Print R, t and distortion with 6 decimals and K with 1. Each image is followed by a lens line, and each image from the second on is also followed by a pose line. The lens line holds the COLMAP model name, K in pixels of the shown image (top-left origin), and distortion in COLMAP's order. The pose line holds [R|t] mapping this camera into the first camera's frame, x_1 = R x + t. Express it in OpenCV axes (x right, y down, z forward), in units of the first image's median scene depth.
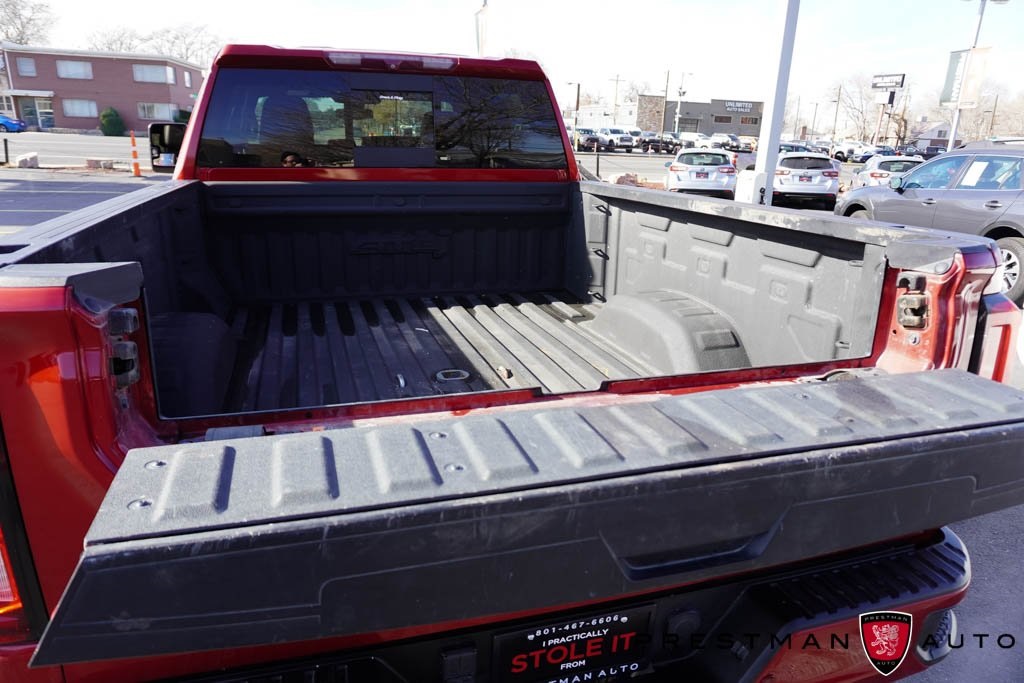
lens RADIAL K [[687.8, 0, 512.0], [0, 687.8, 341.5], [0, 0, 1]] dist [-0.041235, 0.033482]
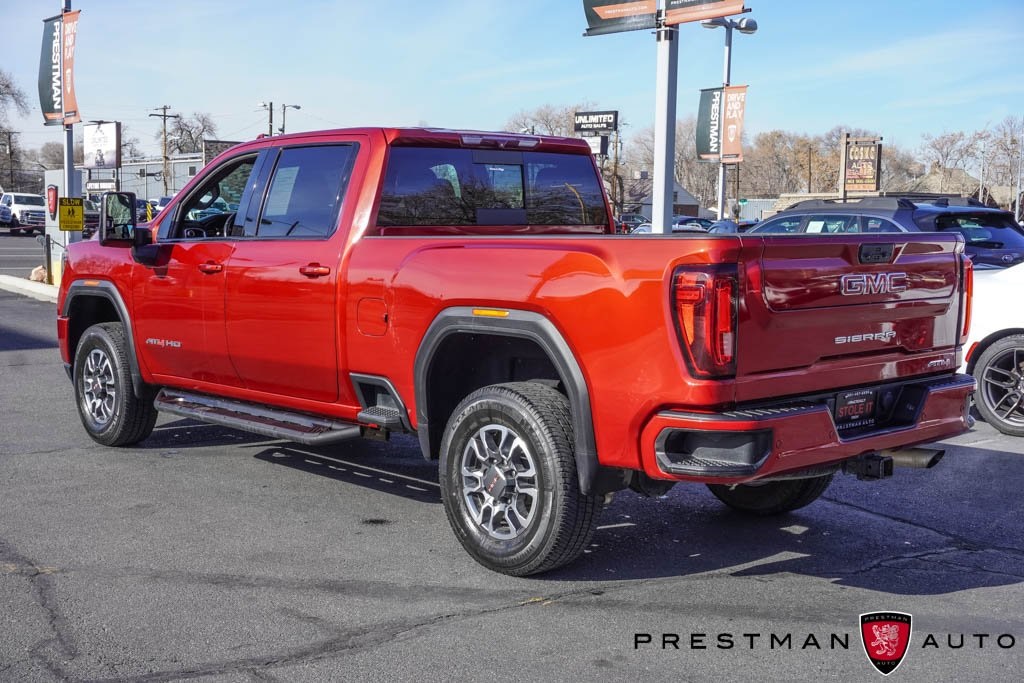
lens RADIAL K [[1276.6, 0, 533.7], [0, 1276.6, 338.9], [0, 0, 1]] dist [0.003216, -0.049598]
pose [[0.901873, -0.061327, 0.427627, -0.170846], [0.141236, 0.977333, -0.157709, 0.047332], [-0.408262, 0.202629, 0.890092, -0.152704]]
